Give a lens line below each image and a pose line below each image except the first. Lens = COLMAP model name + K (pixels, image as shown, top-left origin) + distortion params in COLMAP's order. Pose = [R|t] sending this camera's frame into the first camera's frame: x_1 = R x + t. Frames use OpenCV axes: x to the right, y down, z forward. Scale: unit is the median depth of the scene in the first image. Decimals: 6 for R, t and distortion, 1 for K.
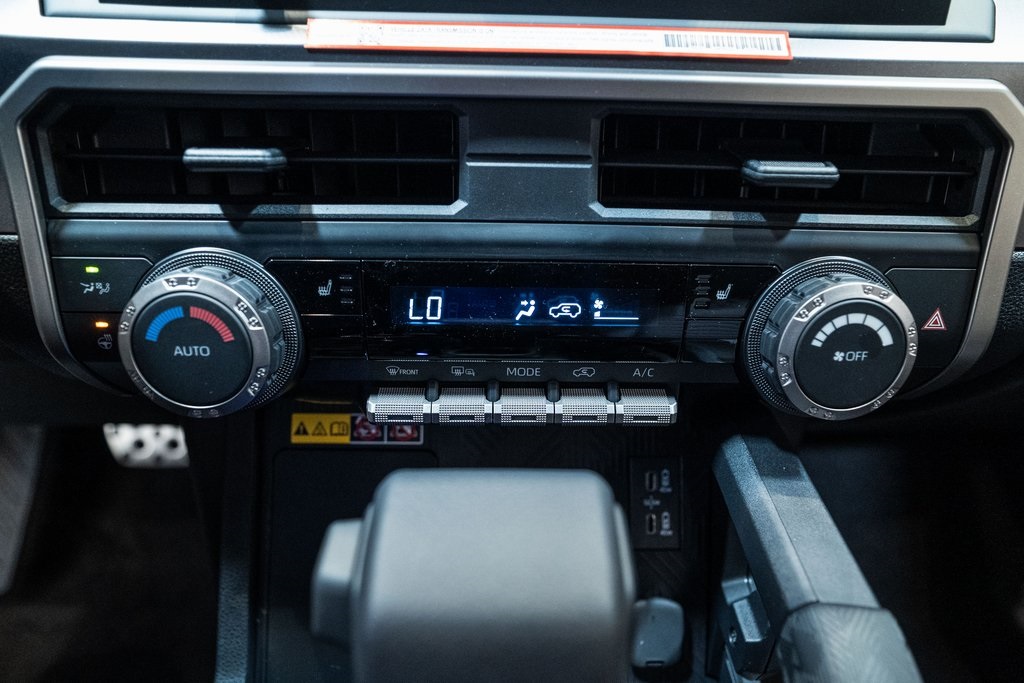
lens RADIAL K [[629.1, 0, 513.8], [0, 629.1, 355.8], [0, 0, 1]] dist [-0.003330, -0.000581]
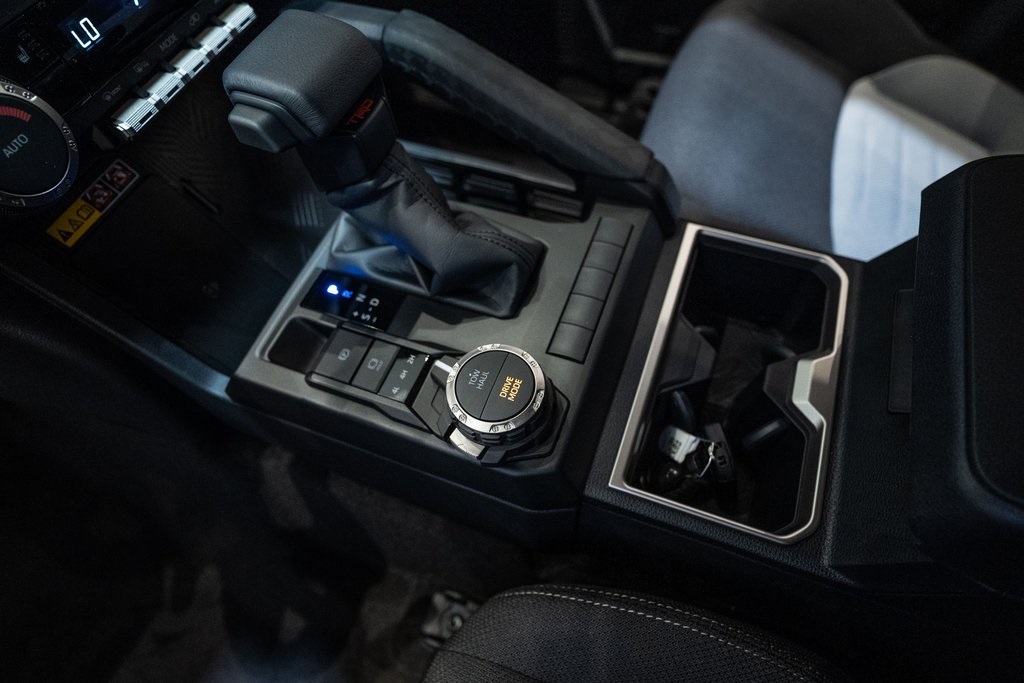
lens RADIAL K [[571.3, 0, 511.8], [0, 571.3, 361.7], [0, 0, 1]] dist [-0.085578, 0.038629]
pose [[0.376056, -0.826787, 0.418336, -0.867700], [0.544217, 0.562478, 0.622451, 0.089830], [-0.749939, -0.006411, 0.661475, -0.439372]]
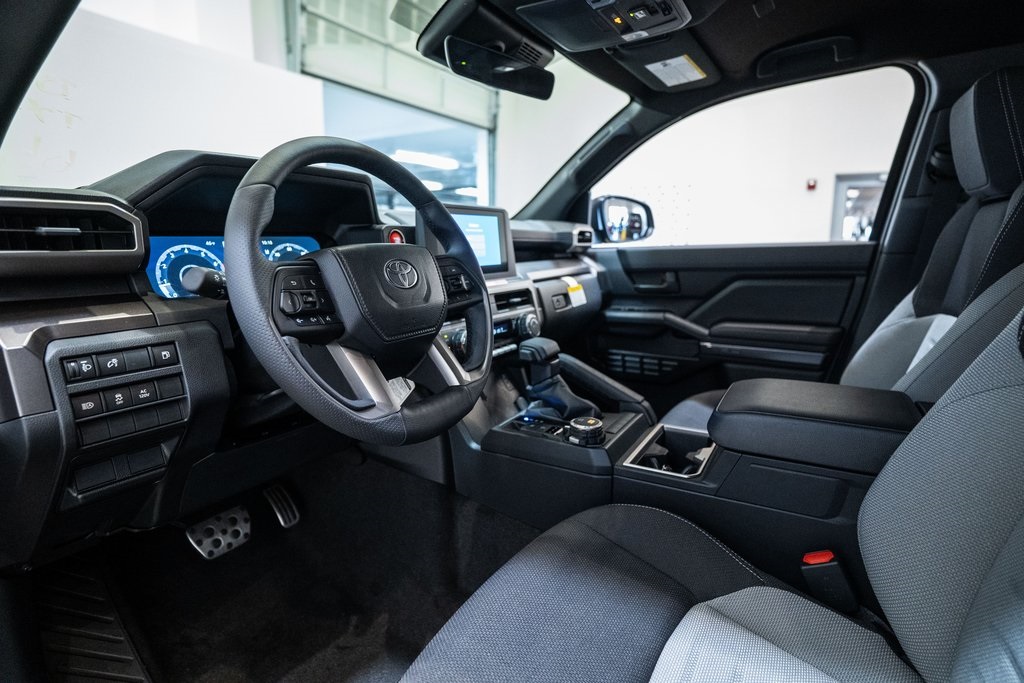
lens RADIAL K [[521.7, 0, 502.6], [0, 521.7, 320.5], [0, 0, 1]] dist [-0.075700, 0.040493]
pose [[0.549178, -0.151719, 0.821818, -3.504866], [0.461936, 0.874609, -0.147223, 0.518102], [-0.696433, 0.460479, 0.550400, -1.466049]]
